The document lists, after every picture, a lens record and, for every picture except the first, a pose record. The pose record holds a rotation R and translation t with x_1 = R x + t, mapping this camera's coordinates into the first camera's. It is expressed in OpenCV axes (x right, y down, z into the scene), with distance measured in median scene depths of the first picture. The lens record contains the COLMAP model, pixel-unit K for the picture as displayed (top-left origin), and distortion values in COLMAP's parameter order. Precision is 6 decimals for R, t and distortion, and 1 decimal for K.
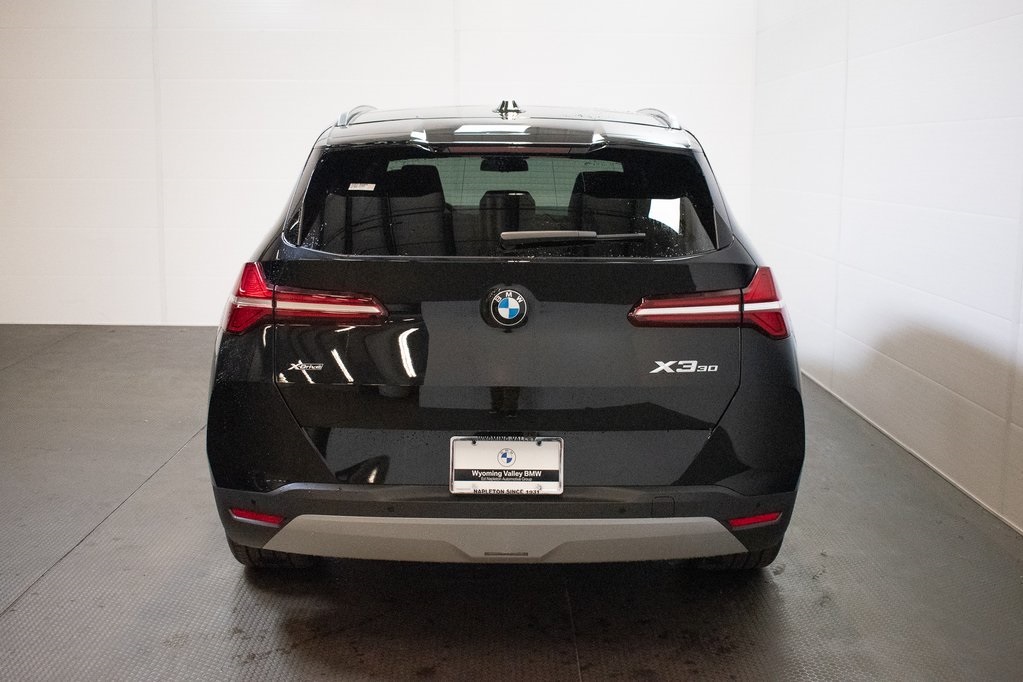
lens RADIAL K [[1095.1, 0, 508.9], [0, 1095.1, 338.6], [0, 0, 1]] dist [0.010586, 0.000000]
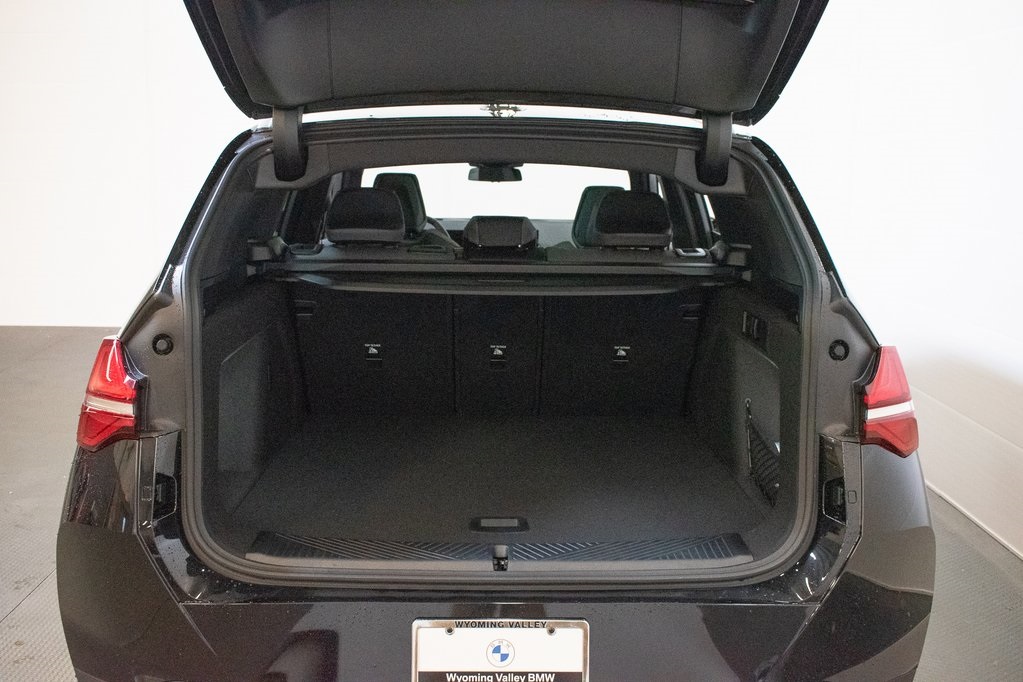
lens RADIAL K [[973.4, 0, 509.9], [0, 973.4, 341.0], [0, 0, 1]] dist [-0.063494, 0.000000]
pose [[0.999894, 0.003399, 0.014134, -0.005100], [-0.003755, 0.999673, 0.025297, -0.086514], [-0.014043, -0.025348, 0.999580, 0.434039]]
